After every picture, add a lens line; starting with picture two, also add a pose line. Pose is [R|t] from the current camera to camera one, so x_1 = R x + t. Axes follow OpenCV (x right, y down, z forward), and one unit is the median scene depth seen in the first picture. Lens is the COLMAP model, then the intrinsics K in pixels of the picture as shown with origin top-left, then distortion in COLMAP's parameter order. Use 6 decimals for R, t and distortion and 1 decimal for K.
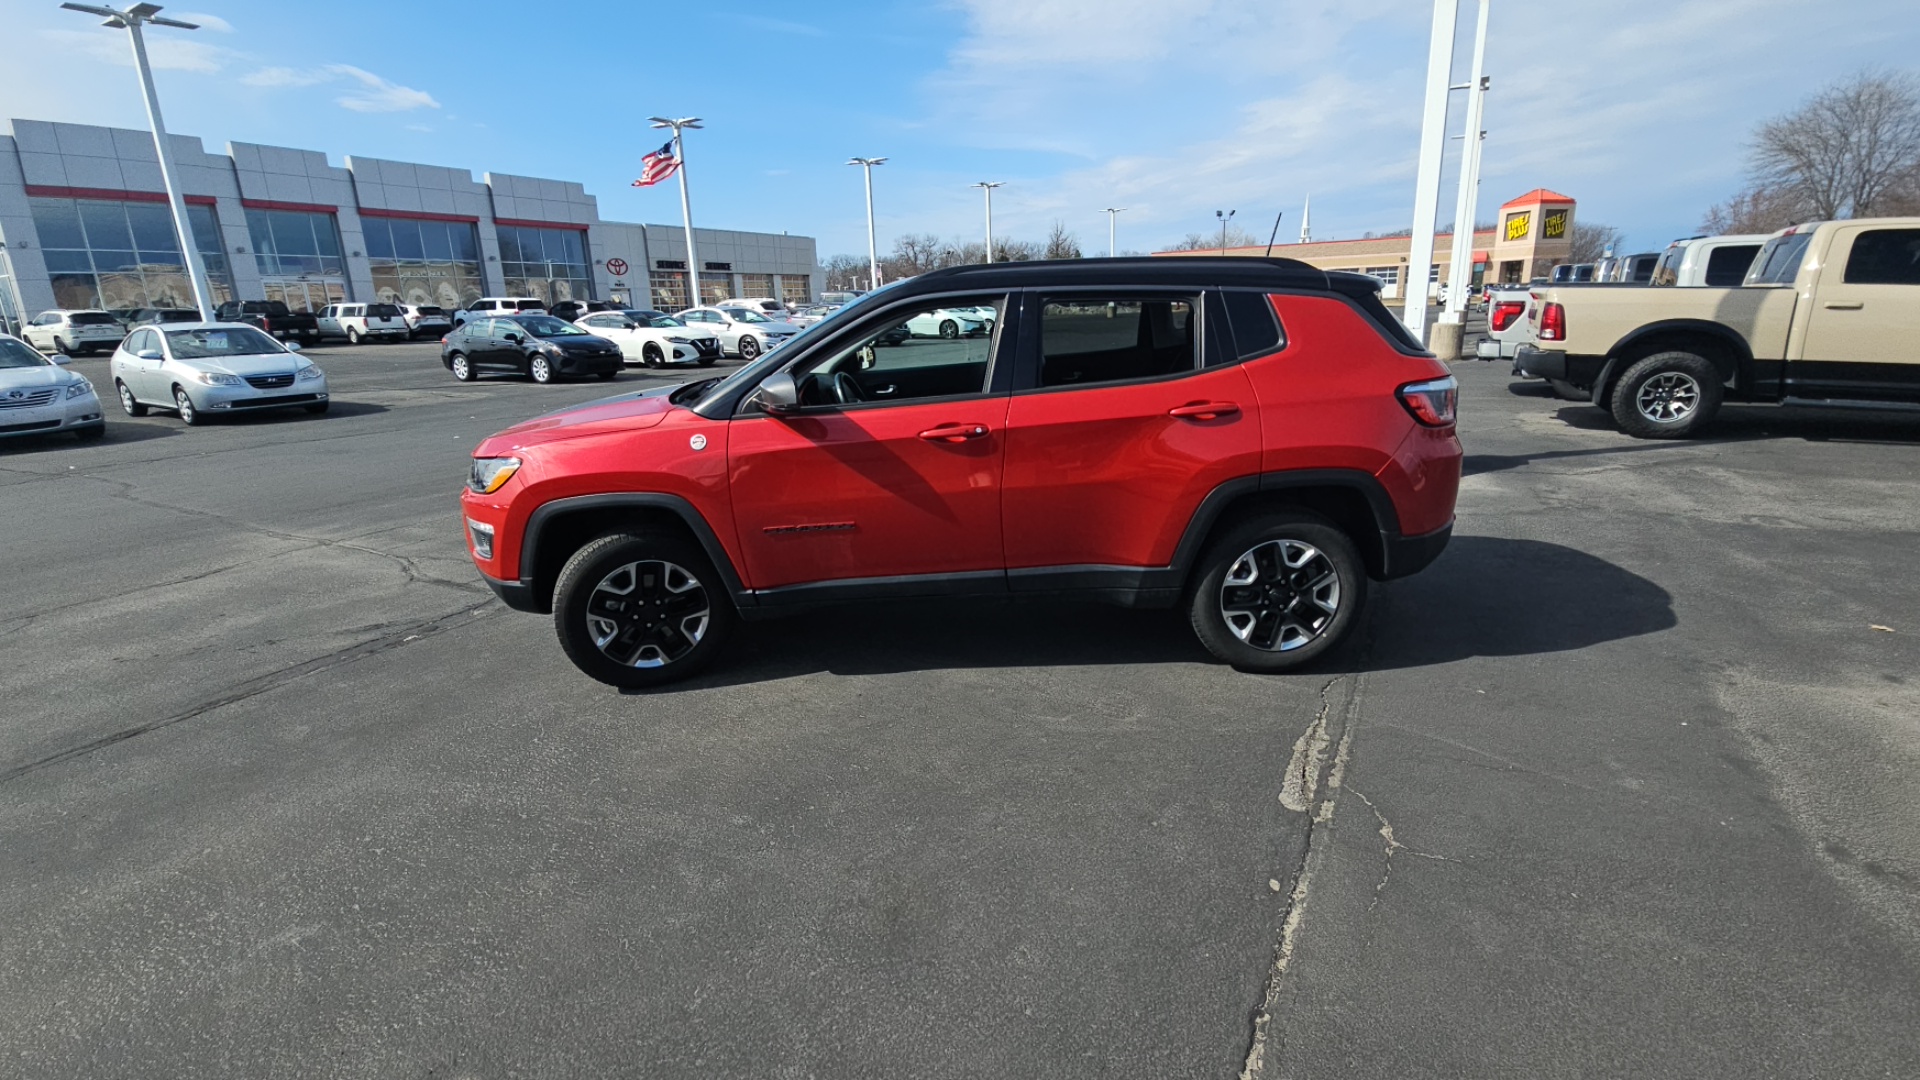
lens RADIAL K [[857.5, 0, 981.5], [0, 857.5, 545.1], [0, 0, 1]] dist [0.006884, -0.004160]
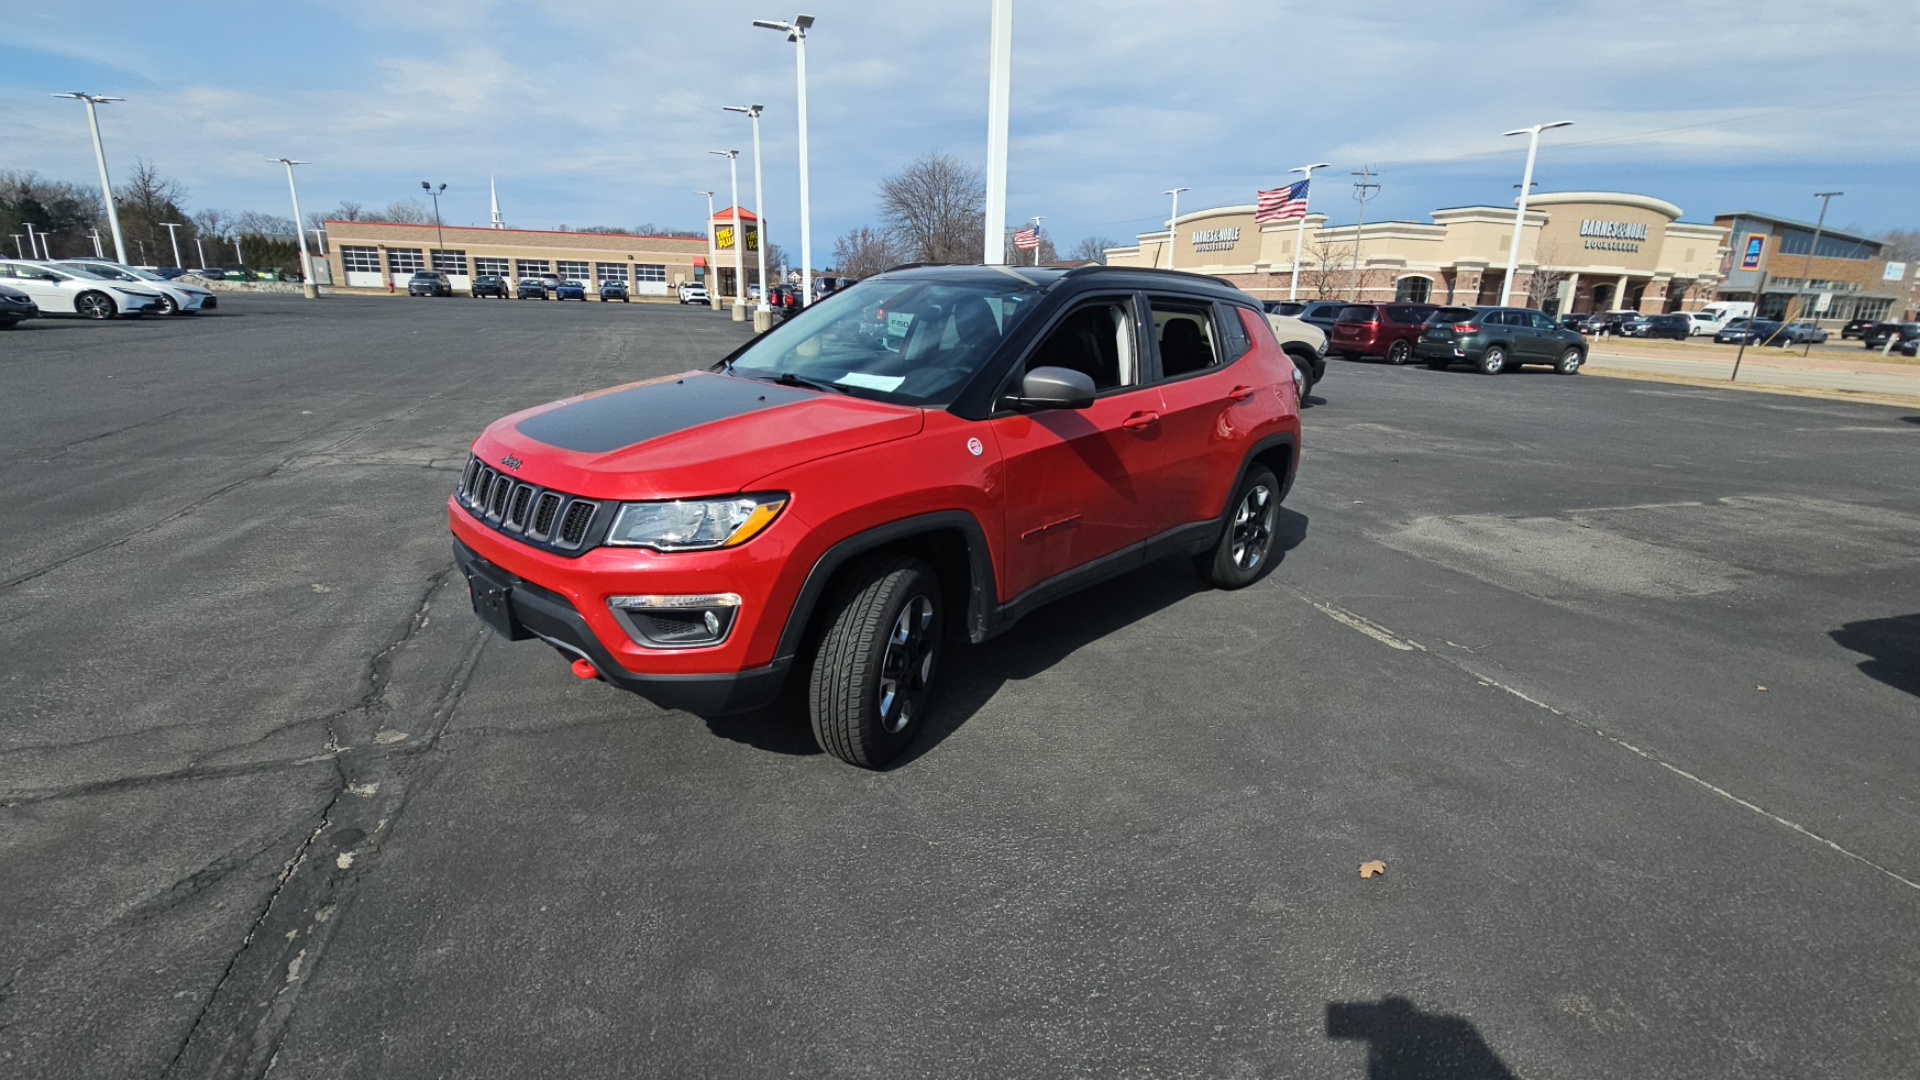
lens RADIAL K [[850.6, 0, 981.5], [0, 850.6, 545.2], [0, 0, 1]] dist [0.005719, -0.003873]
pose [[0.658913, -0.159645, 0.735083, -0.882390], [0.153491, 0.985194, 0.076378, -0.078262], [-0.736393, 0.062502, 0.673661, 0.378700]]
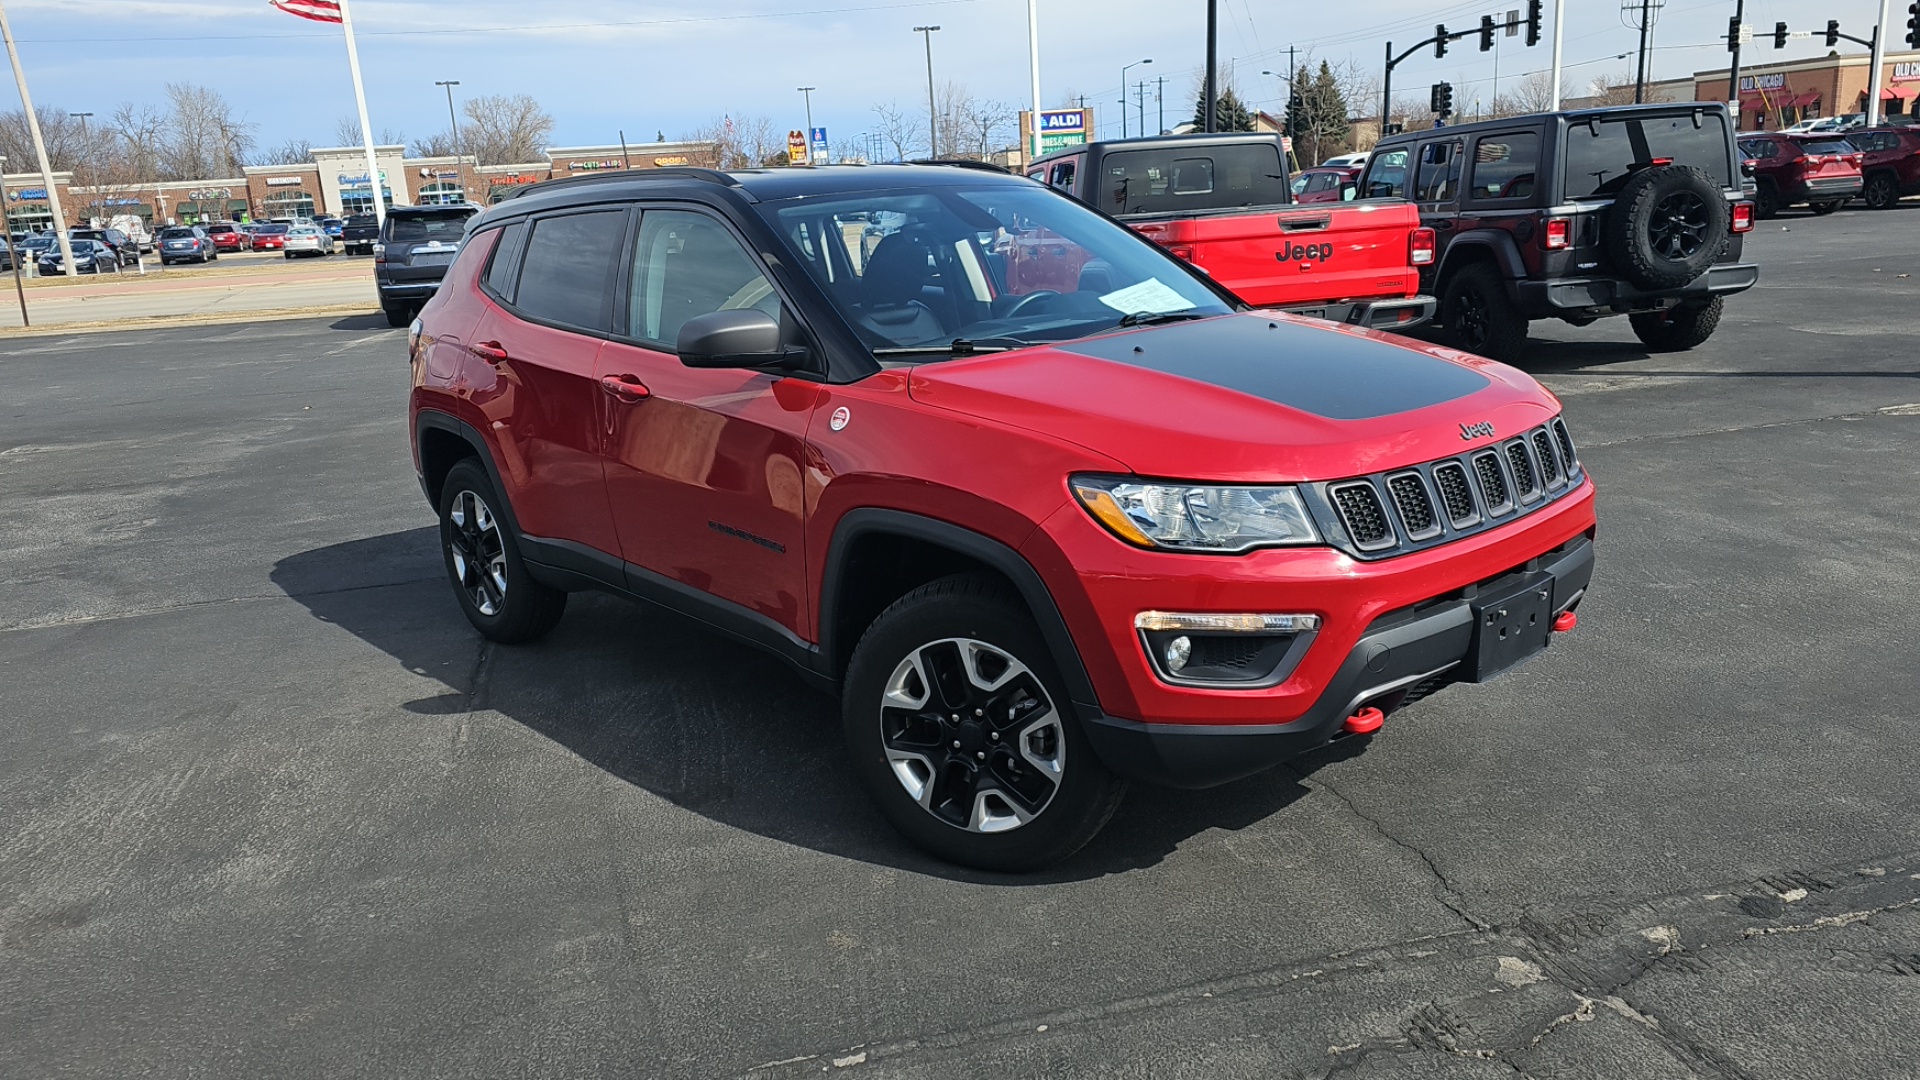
lens RADIAL K [[1367.9, 0, 960.0], [0, 1367.9, 540.0], [0, 0, 1]] dist [0.041622, -0.008153]
pose [[-0.679910, -0.112780, 0.724570, -0.997549], [0.277016, 0.875381, 0.396196, -0.502022], [-0.678958, 0.470095, -0.563938, 1.832050]]
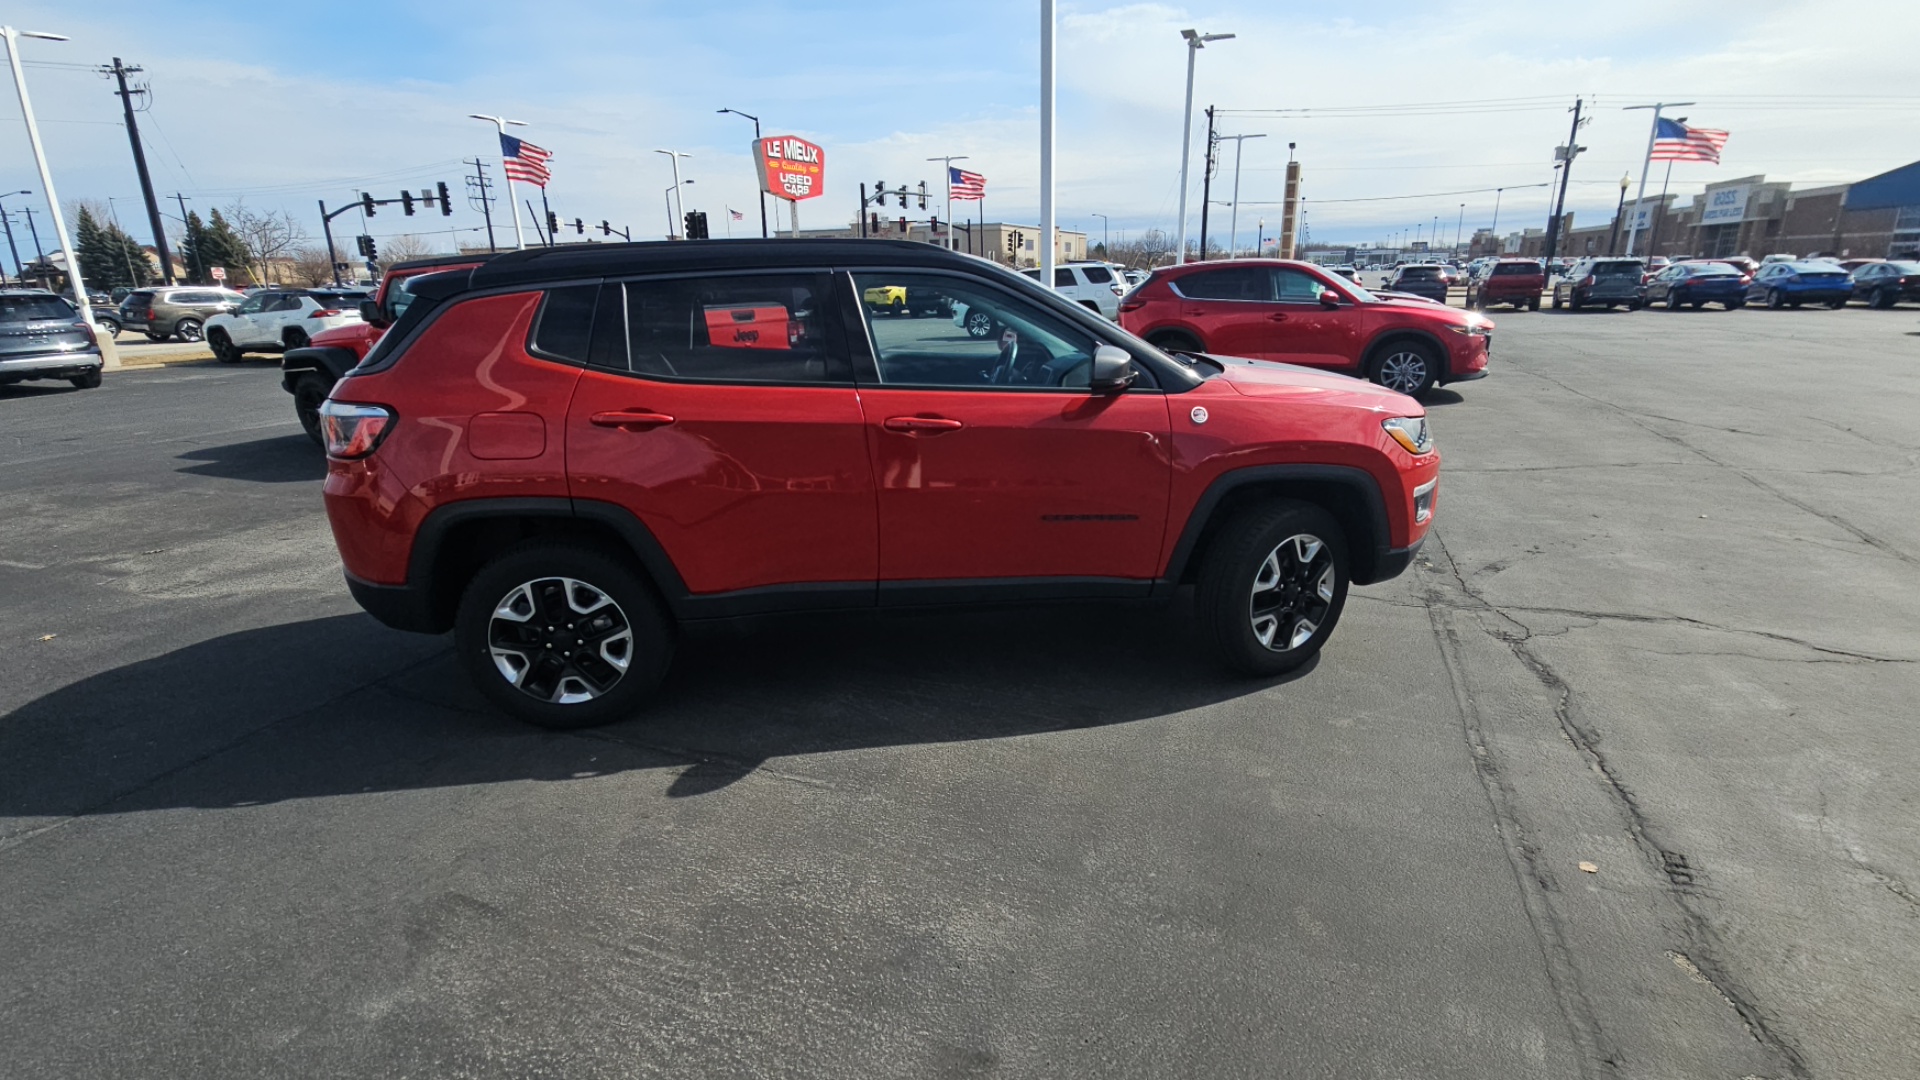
lens RADIAL K [[856.7, 0, 981.0], [0, 856.7, 546.1], [0, 0, 1]] dist [0.003056, -0.001496]
pose [[-0.987963, 0.093249, -0.123429, 0.033451], [0.009736, 0.833796, 0.551987, -0.595971], [0.154387, 0.544141, -0.824667, 2.067273]]
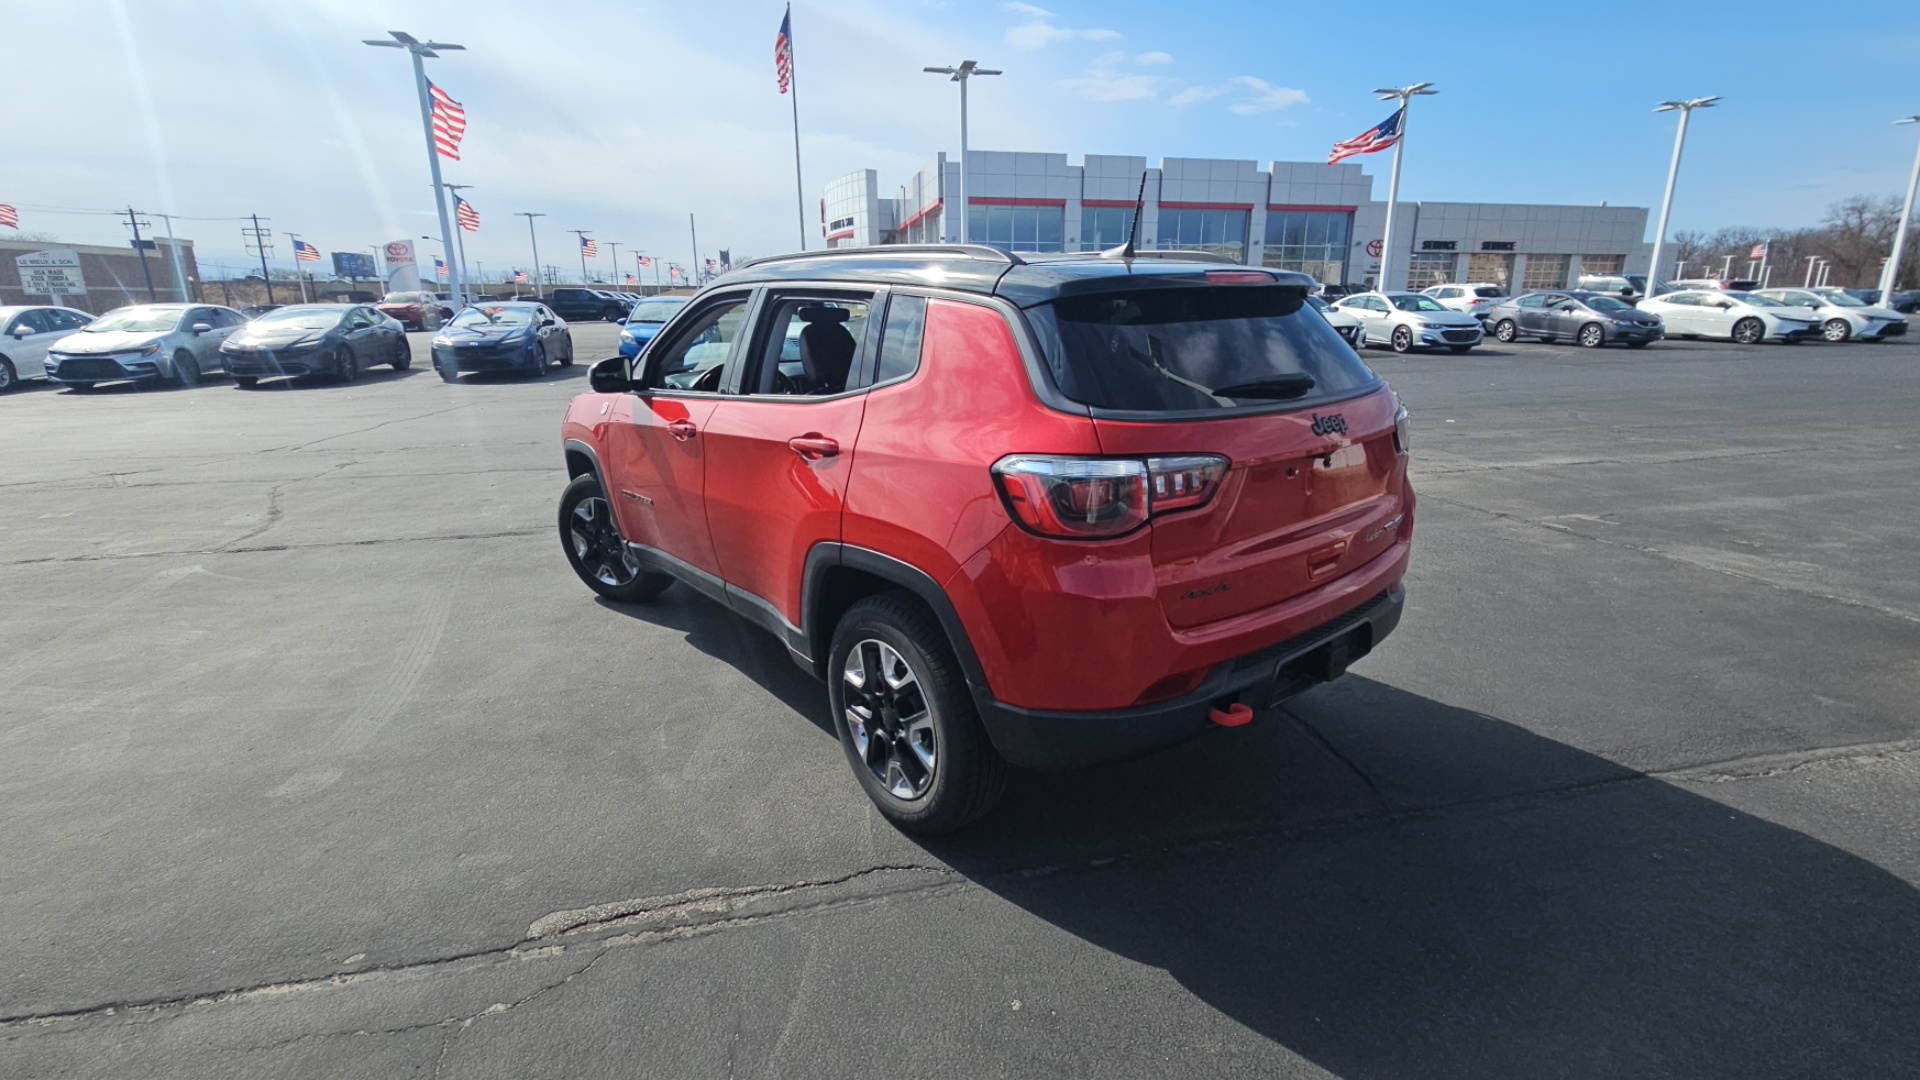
lens RADIAL K [[851.7, 0, 978.6], [0, 851.7, 549.3], [0, 0, 1]] dist [0.003475, -0.003200]
pose [[0.655124, 0.238979, -0.716730, 0.821507], [-0.219905, 0.967897, 0.121723, -0.171162], [0.722810, 0.077869, 0.686645, 0.519062]]
